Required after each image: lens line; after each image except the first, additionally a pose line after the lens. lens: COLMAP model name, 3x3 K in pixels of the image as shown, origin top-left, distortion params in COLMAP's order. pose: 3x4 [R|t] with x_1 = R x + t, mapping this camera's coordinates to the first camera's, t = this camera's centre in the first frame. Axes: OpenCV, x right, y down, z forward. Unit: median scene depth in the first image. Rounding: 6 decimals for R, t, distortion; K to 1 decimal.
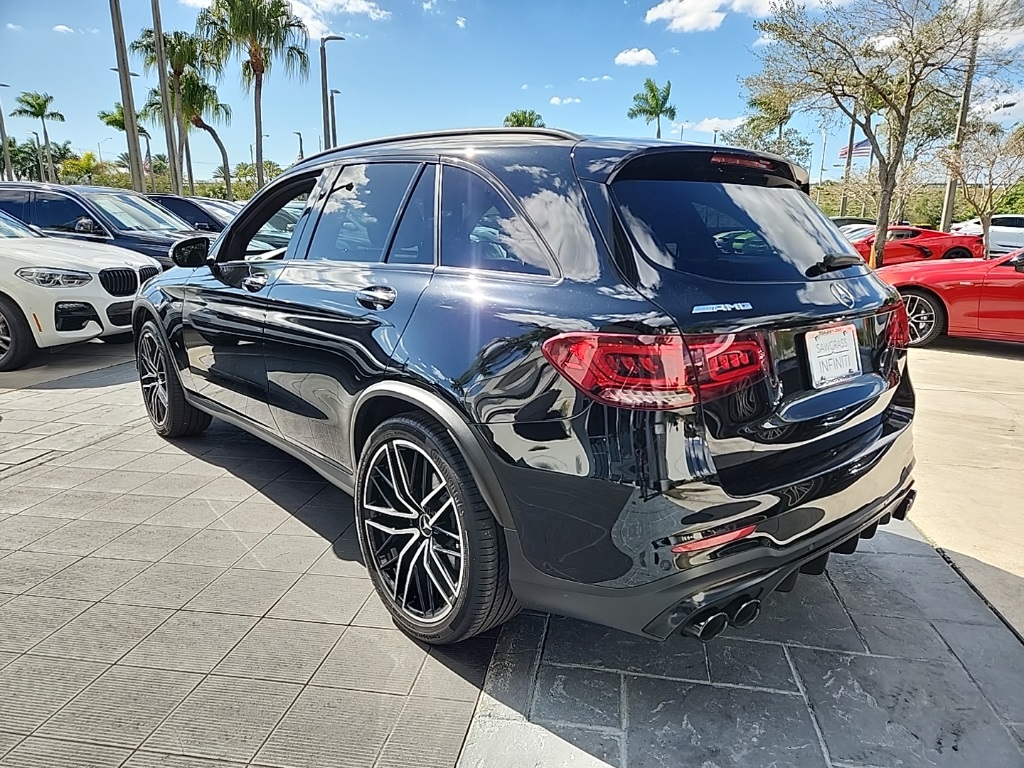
lens RADIAL K [[673.0, 0, 512.0], [0, 673.0, 384.0], [0, 0, 1]] dist [0.078408, -0.070520]
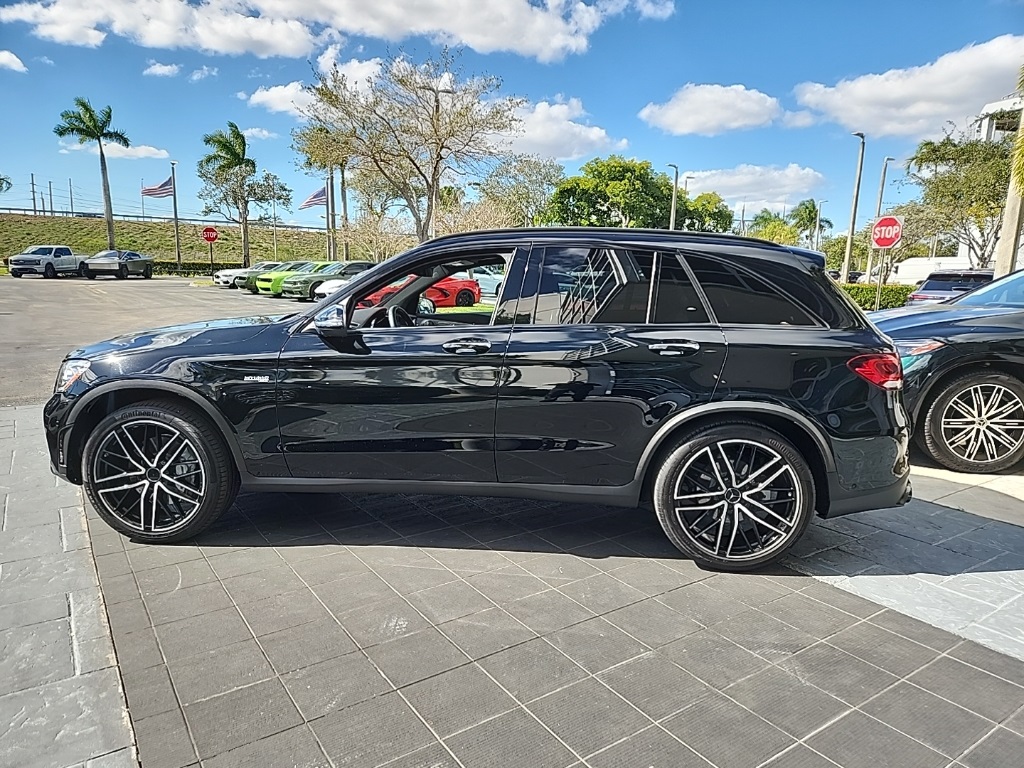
lens RADIAL K [[673.0, 0, 512.0], [0, 673.0, 384.0], [0, 0, 1]] dist [0.078408, -0.070520]
pose [[0.717834, -0.108280, 0.687742, -1.249442], [0.142880, 0.989717, 0.006693, -0.095425], [-0.681395, 0.093460, 0.725924, 0.192183]]
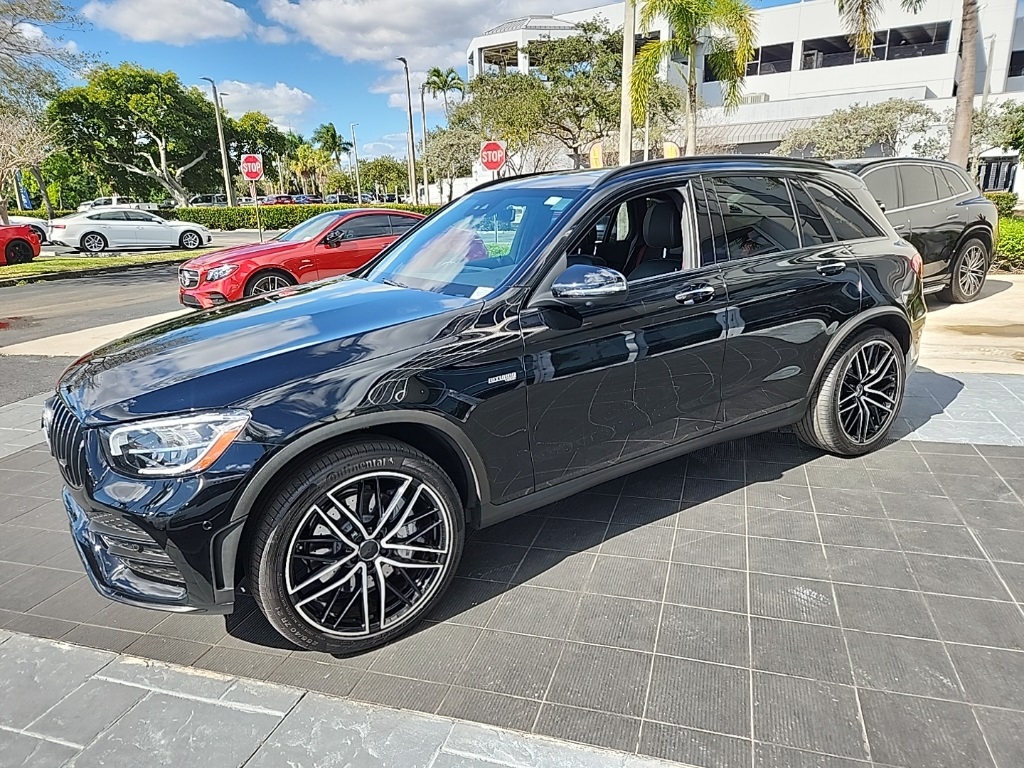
lens RADIAL K [[684.8, 0, 517.0], [0, 684.8, 379.9], [0, 0, 1]] dist [0.070926, -0.060713]
pose [[0.140402, -0.272259, 0.951925, -1.634943], [0.261177, 0.937579, 0.229635, -0.384922], [-0.955026, 0.216380, 0.202746, 1.264625]]
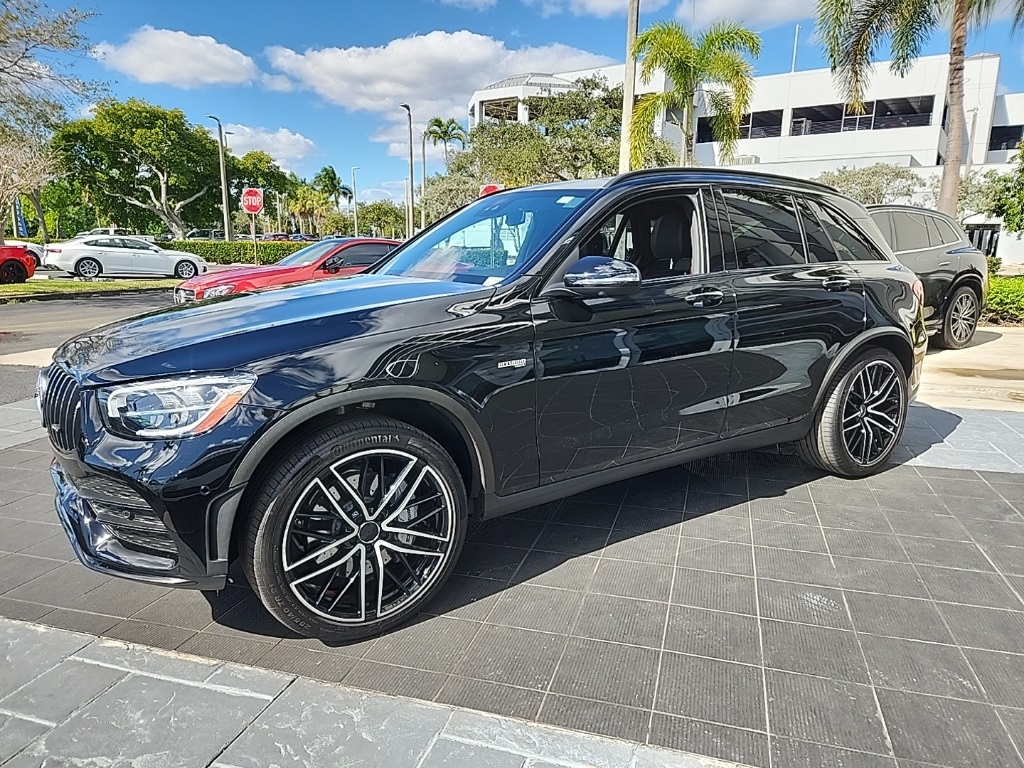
lens RADIAL K [[686.2, 0, 517.9], [0, 686.2, 379.8], [0, 0, 1]] dist [0.067799, -0.058035]
pose [[0.131984, -0.201680, 0.970518, -1.644644], [0.223085, 0.960010, 0.169158, -0.306827], [-0.965823, 0.194182, 0.171698, 1.314109]]
